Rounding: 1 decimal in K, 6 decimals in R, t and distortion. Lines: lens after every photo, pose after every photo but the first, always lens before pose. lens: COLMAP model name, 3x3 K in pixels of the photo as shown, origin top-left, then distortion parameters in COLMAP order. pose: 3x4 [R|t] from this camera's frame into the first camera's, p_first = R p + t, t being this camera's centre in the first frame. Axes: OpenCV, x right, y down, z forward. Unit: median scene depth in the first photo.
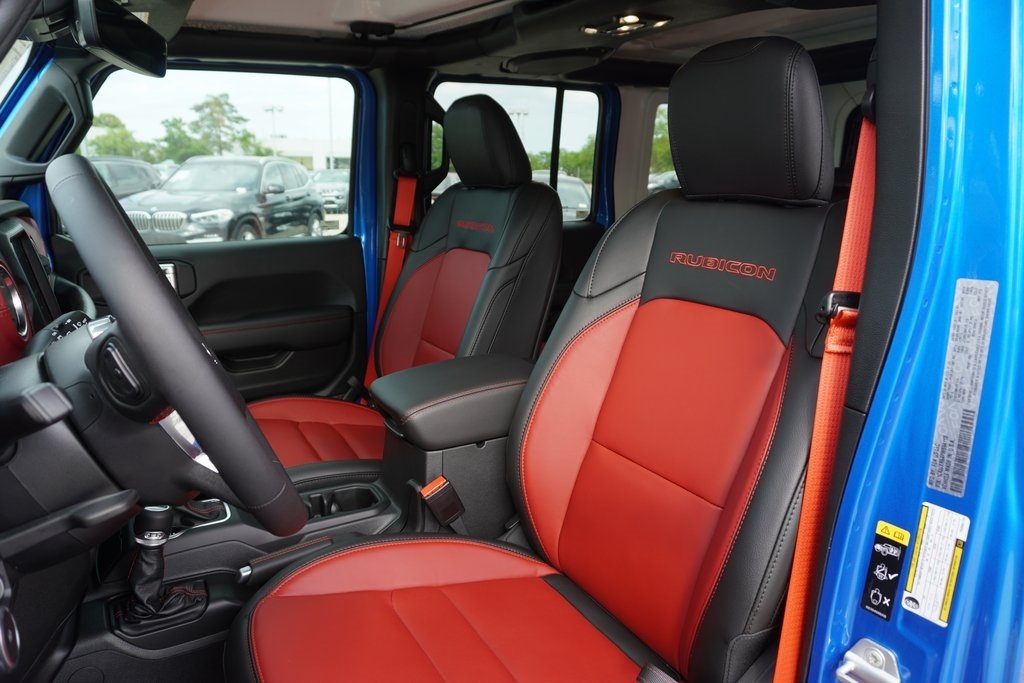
lens RADIAL K [[684.2, 0, 514.1], [0, 684.2, 341.2], [0, 0, 1]] dist [-0.048173, 0.027700]
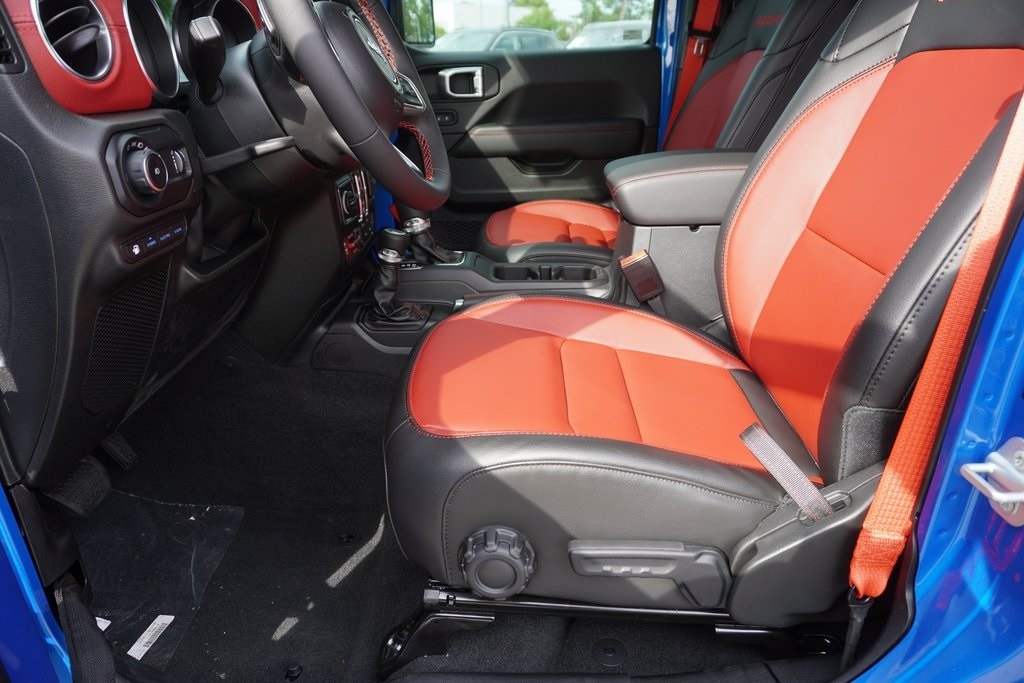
lens RADIAL K [[684.2, 0, 507.8], [0, 684.2, 343.0], [0, 0, 1]] dist [-0.048173, 0.027700]
pose [[0.846813, 0.182797, -0.499492, 0.247766], [-0.096058, 0.976206, 0.194407, 0.154144], [0.523144, -0.116646, 0.844224, 0.036180]]
